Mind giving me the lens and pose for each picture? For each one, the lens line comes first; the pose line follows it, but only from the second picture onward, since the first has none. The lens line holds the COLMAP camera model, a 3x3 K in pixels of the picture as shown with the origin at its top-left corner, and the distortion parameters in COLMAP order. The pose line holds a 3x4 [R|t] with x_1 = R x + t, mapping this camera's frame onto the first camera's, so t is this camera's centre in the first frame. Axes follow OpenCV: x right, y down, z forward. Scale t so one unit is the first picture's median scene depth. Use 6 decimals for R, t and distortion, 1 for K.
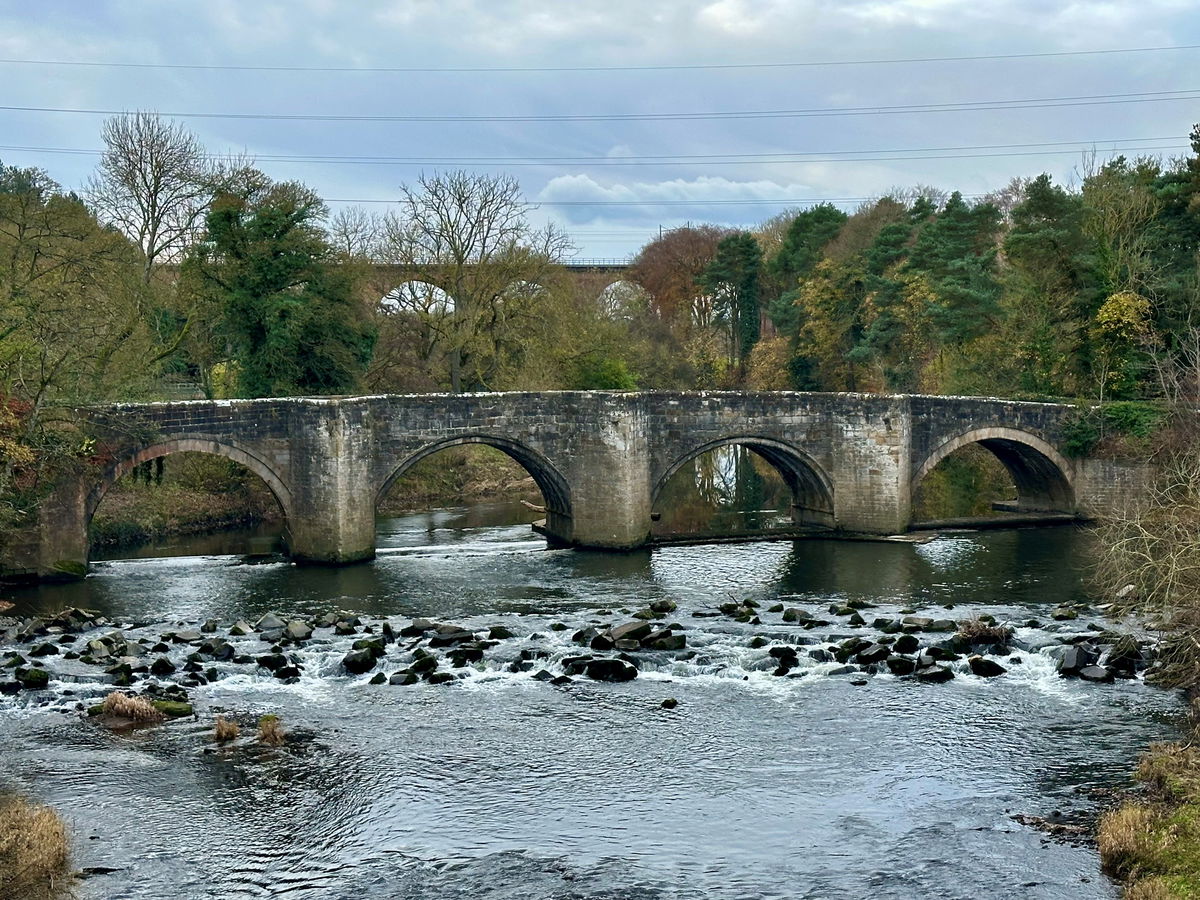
lens RADIAL K [[2228.4, 0, 602.7], [0, 2228.4, 450.7], [0, 0, 1]] dist [0.159150, 0.000000]
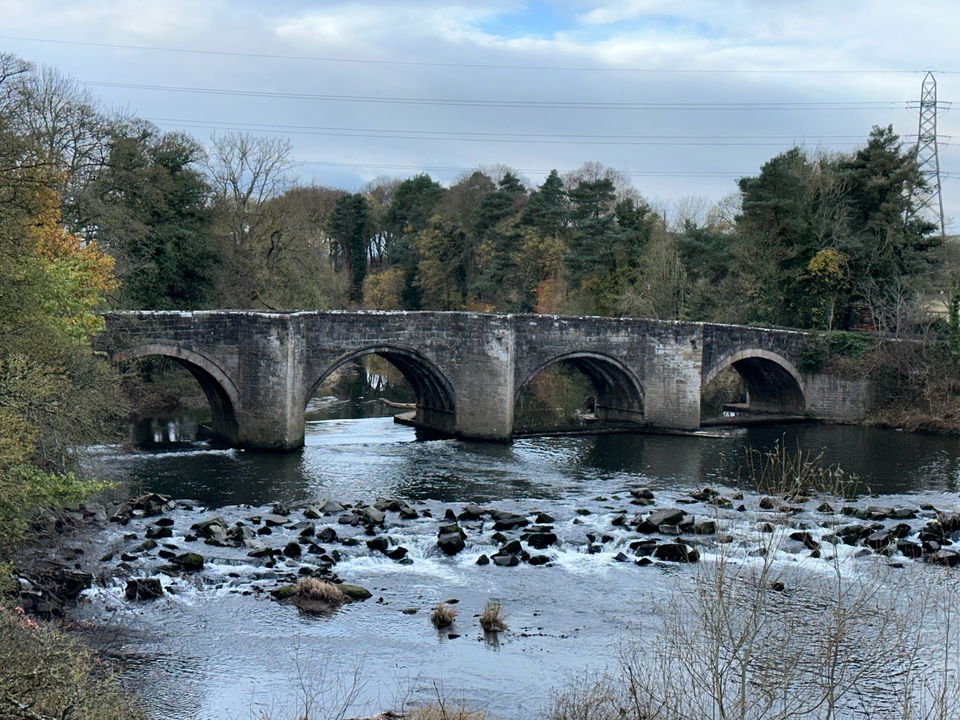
lens RADIAL K [[1587.6, 0, 475.2], [0, 1587.6, 366.1], [0, 0, 1]] dist [0.161499, 0.000000]
pose [[0.975970, 0.020772, 0.216910, -0.202745], [-0.022625, 0.999726, 0.006063, -0.002366], [-0.216725, -0.010825, 0.976173, 0.140276]]
